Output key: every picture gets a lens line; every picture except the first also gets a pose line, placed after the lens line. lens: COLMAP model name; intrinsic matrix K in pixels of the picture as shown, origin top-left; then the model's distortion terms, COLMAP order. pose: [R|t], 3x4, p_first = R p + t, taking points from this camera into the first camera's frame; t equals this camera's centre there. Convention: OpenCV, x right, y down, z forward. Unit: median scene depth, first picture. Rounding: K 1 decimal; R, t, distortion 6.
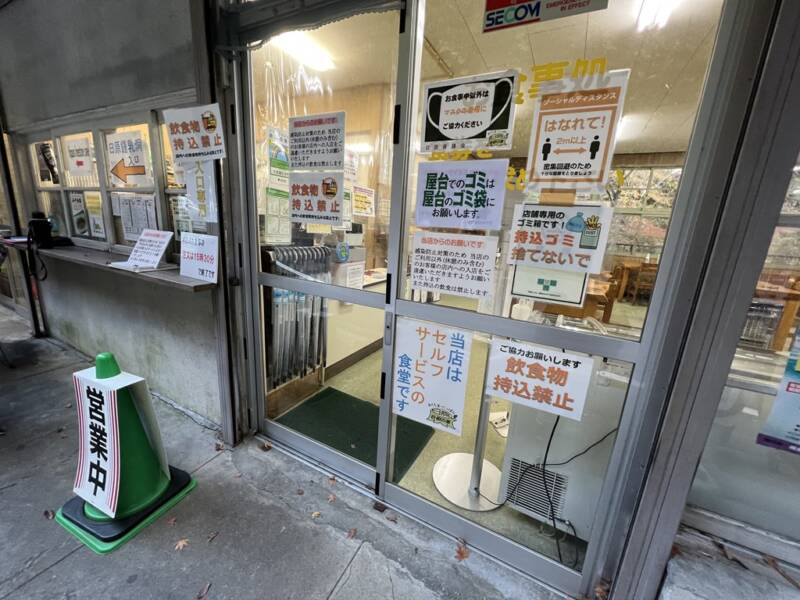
lens RADIAL K [[321.0, 0, 398.6], [0, 321.0, 299.6], [0, 0, 1]] dist [-0.000768, -0.000034]
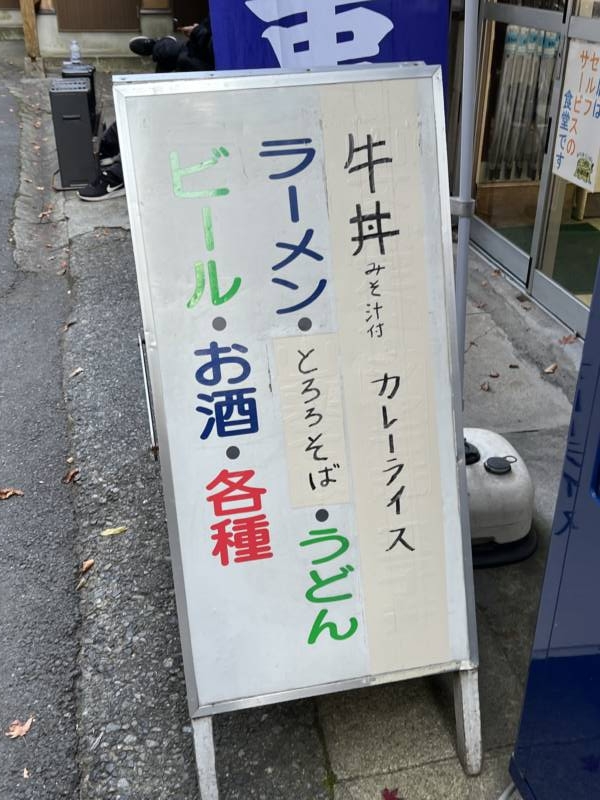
lens RADIAL K [[857.6, 0, 300.2], [0, 857.6, 399.9], [0, 0, 1]] dist [-0.070874, 0.000000]
pose [[0.629719, 0.317702, -0.708886, 1.303700], [-0.145424, 0.944625, 0.294170, 0.370677], [0.763090, -0.082156, 0.641049, -0.900721]]
